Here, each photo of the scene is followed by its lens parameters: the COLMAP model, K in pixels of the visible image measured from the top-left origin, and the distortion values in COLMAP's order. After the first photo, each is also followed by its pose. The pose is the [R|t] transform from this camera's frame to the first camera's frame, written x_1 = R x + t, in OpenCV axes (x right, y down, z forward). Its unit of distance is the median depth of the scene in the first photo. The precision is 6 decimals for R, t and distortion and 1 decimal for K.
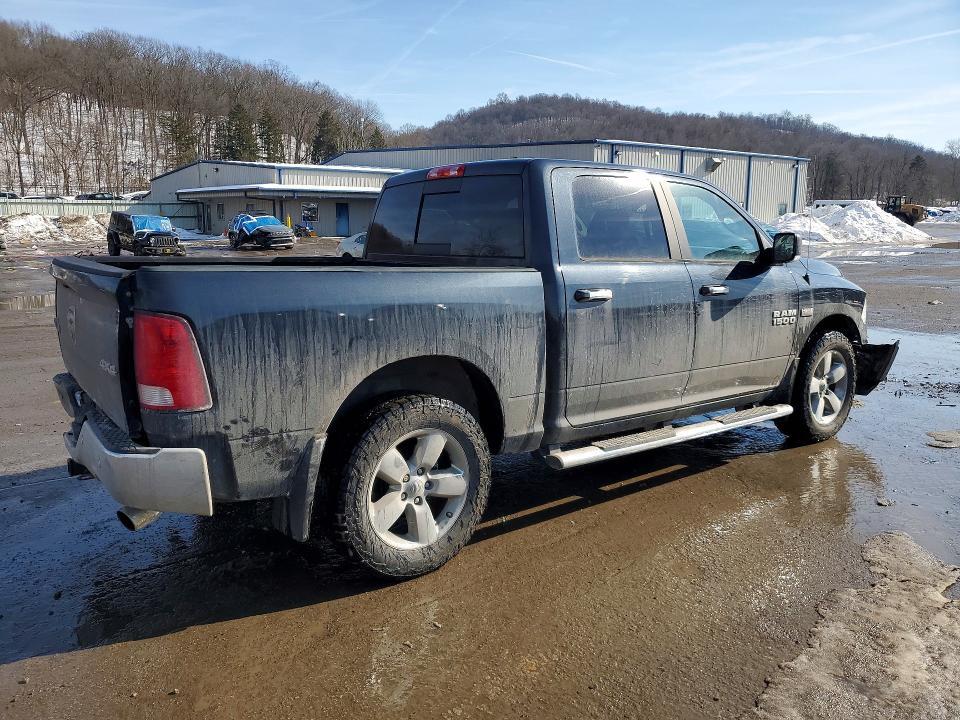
lens RADIAL K [[768.9, 0, 480.0], [0, 768.9, 360.0], [0, 0, 1]] dist [0.005196, 0.009783]
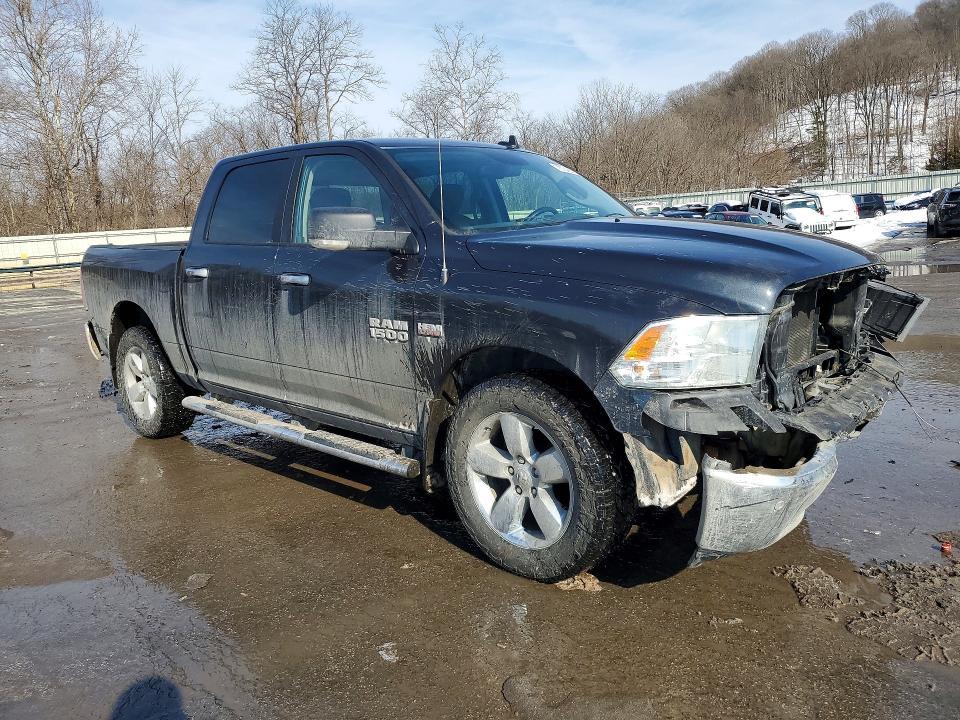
lens RADIAL K [[768.9, 0, 480.0], [0, 768.9, 360.0], [0, 0, 1]] dist [0.005196, 0.009783]
pose [[0.140327, 0.155215, -0.977863, 1.096047], [-0.130012, 0.981973, 0.137210, -0.135492], [0.981532, 0.107880, 0.157977, 0.981782]]
